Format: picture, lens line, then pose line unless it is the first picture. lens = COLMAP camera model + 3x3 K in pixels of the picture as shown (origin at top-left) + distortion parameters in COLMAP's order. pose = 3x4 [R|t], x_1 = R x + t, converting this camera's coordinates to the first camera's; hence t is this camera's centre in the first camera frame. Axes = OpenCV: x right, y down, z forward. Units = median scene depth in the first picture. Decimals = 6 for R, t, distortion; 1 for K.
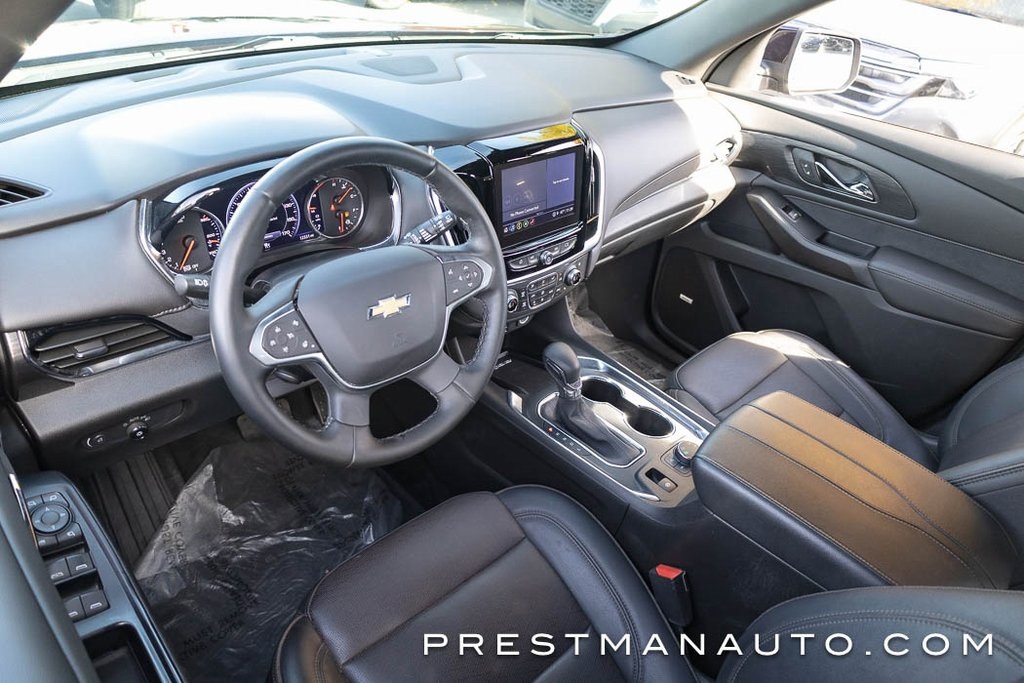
lens RADIAL K [[681.2, 0, 517.1], [0, 681.2, 327.9], [0, 0, 1]] dist [0.016776, -0.005489]
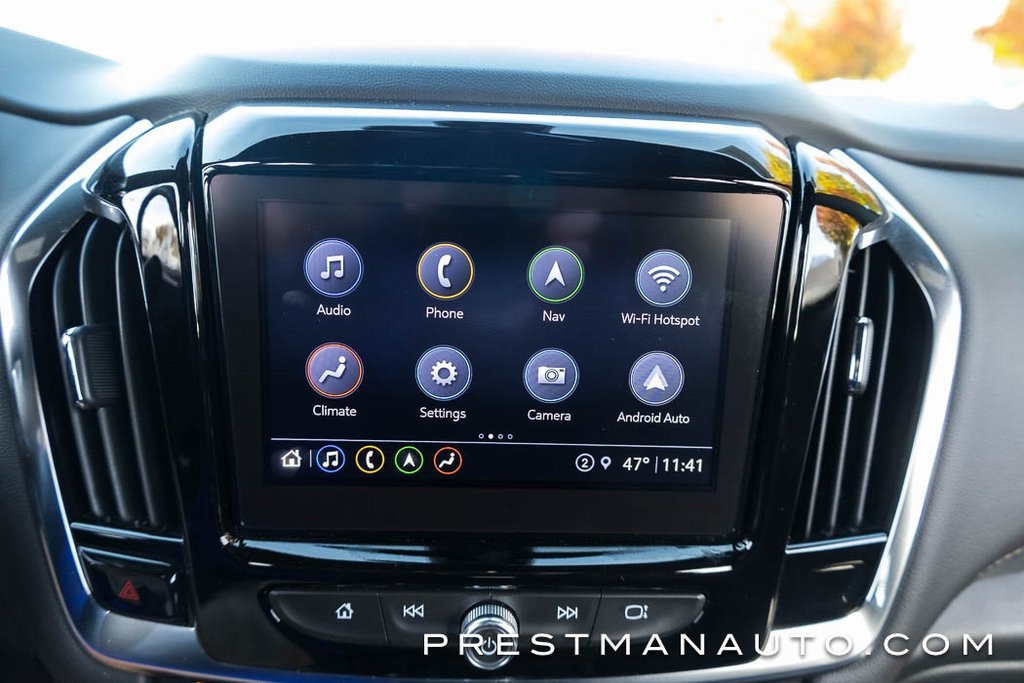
lens RADIAL K [[681.2, 0, 520.5], [0, 681.2, 342.3], [0, 0, 1]] dist [0.016776, -0.005489]
pose [[0.733490, 0.148045, -0.663382, 0.190725], [-0.339361, 0.925404, -0.168706, -0.161570], [0.588920, 0.348871, 0.729015, 0.821875]]
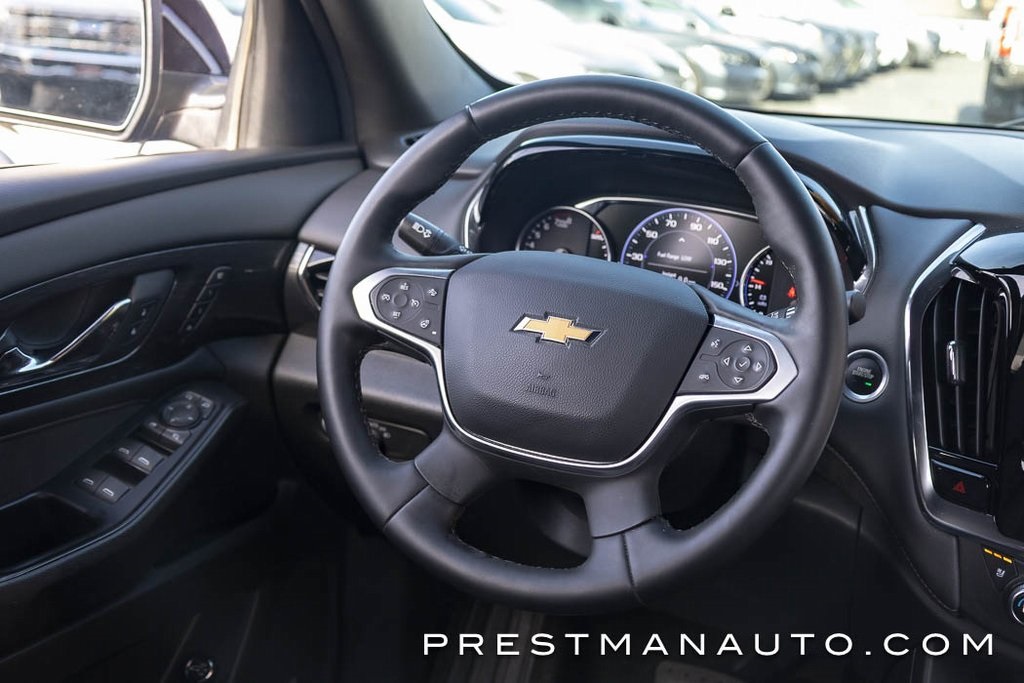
lens RADIAL K [[1268.6, 0, 509.6], [0, 1268.6, 333.6], [0, 0, 1]] dist [0.008543, 0.000000]
pose [[0.391451, 0.173537, -0.903687, 0.542475], [-0.530263, 0.845150, -0.067398, 0.045756], [0.752055, 0.505575, 0.422855, 0.344354]]
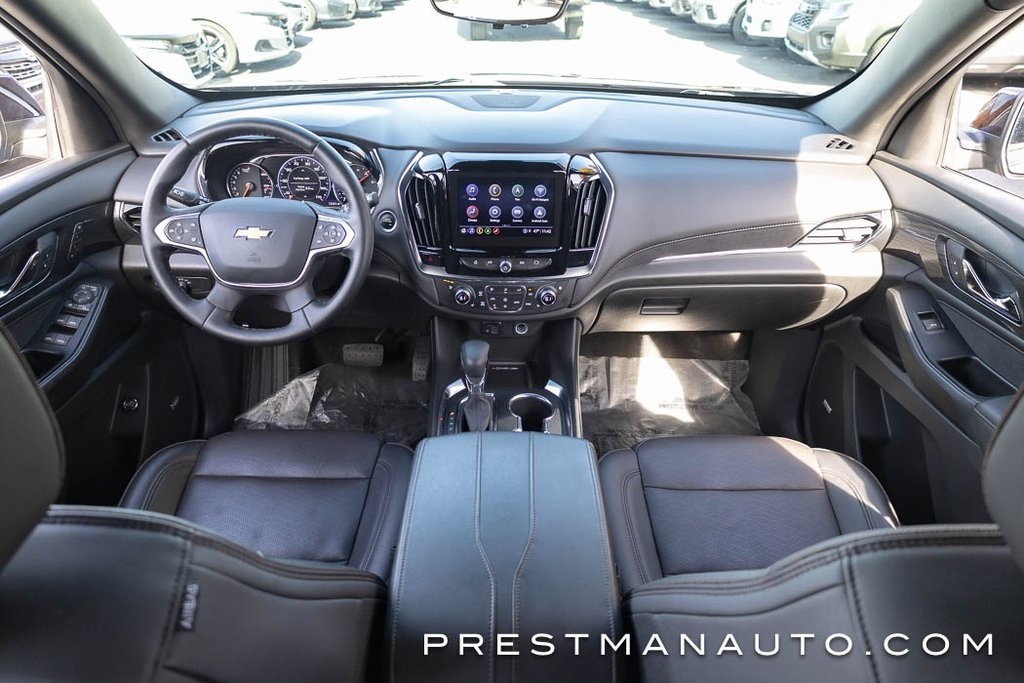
lens RADIAL K [[681.2, 0, 514.2], [0, 681.2, 341.0], [0, 0, 1]] dist [0.016776, -0.005489]
pose [[0.715488, 0.266550, -0.645777, 0.808866], [-0.328373, 0.944193, 0.025903, -0.023718], [0.616643, 0.193522, 0.763087, 0.197898]]
